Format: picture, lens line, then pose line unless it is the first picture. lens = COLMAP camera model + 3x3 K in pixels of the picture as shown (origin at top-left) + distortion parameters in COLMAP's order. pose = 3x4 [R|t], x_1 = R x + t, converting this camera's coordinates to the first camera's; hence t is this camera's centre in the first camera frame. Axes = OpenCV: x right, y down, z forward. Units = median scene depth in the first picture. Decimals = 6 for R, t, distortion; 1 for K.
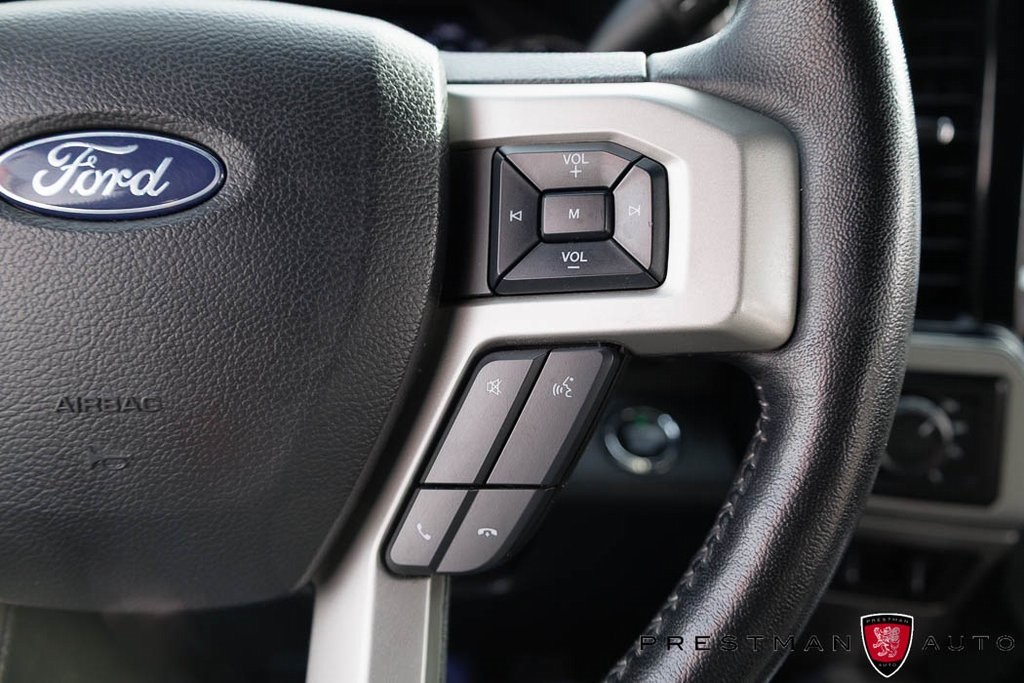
lens RADIAL K [[954.9, 0, 564.7], [0, 954.9, 341.3], [0, 0, 1]] dist [0.008619, 0.000697]
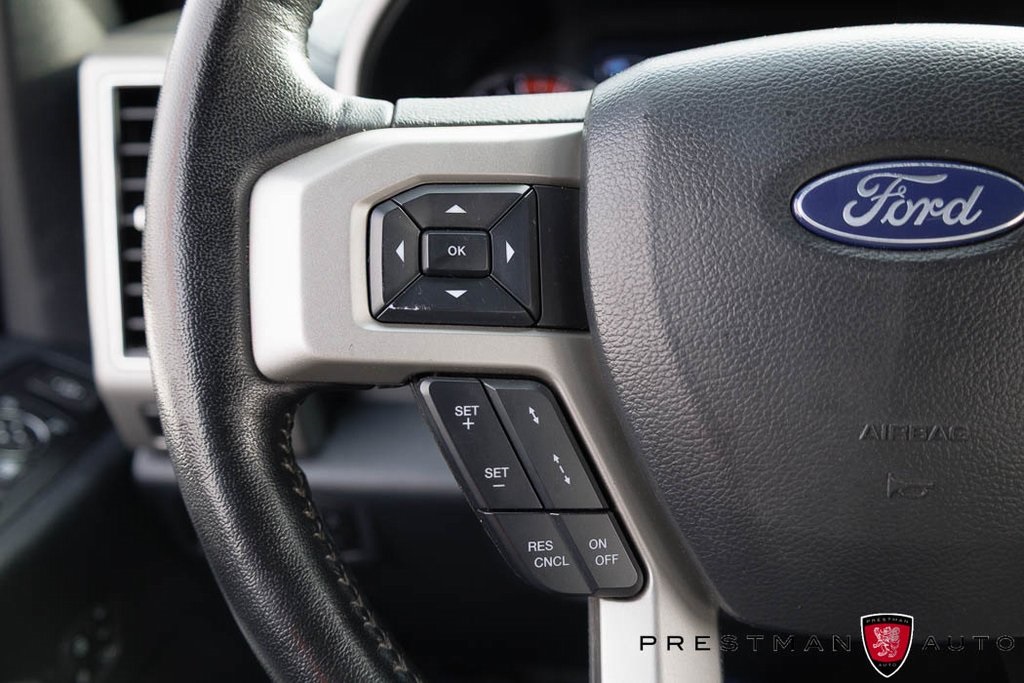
lens RADIAL K [[954.9, 0, 564.7], [0, 954.9, 341.3], [0, 0, 1]] dist [0.008619, 0.000697]
pose [[0.991932, 0.004248, -0.126699, -0.717618], [-0.006631, 0.999809, -0.018391, -0.009018], [0.126597, 0.019083, 0.991771, -0.042525]]
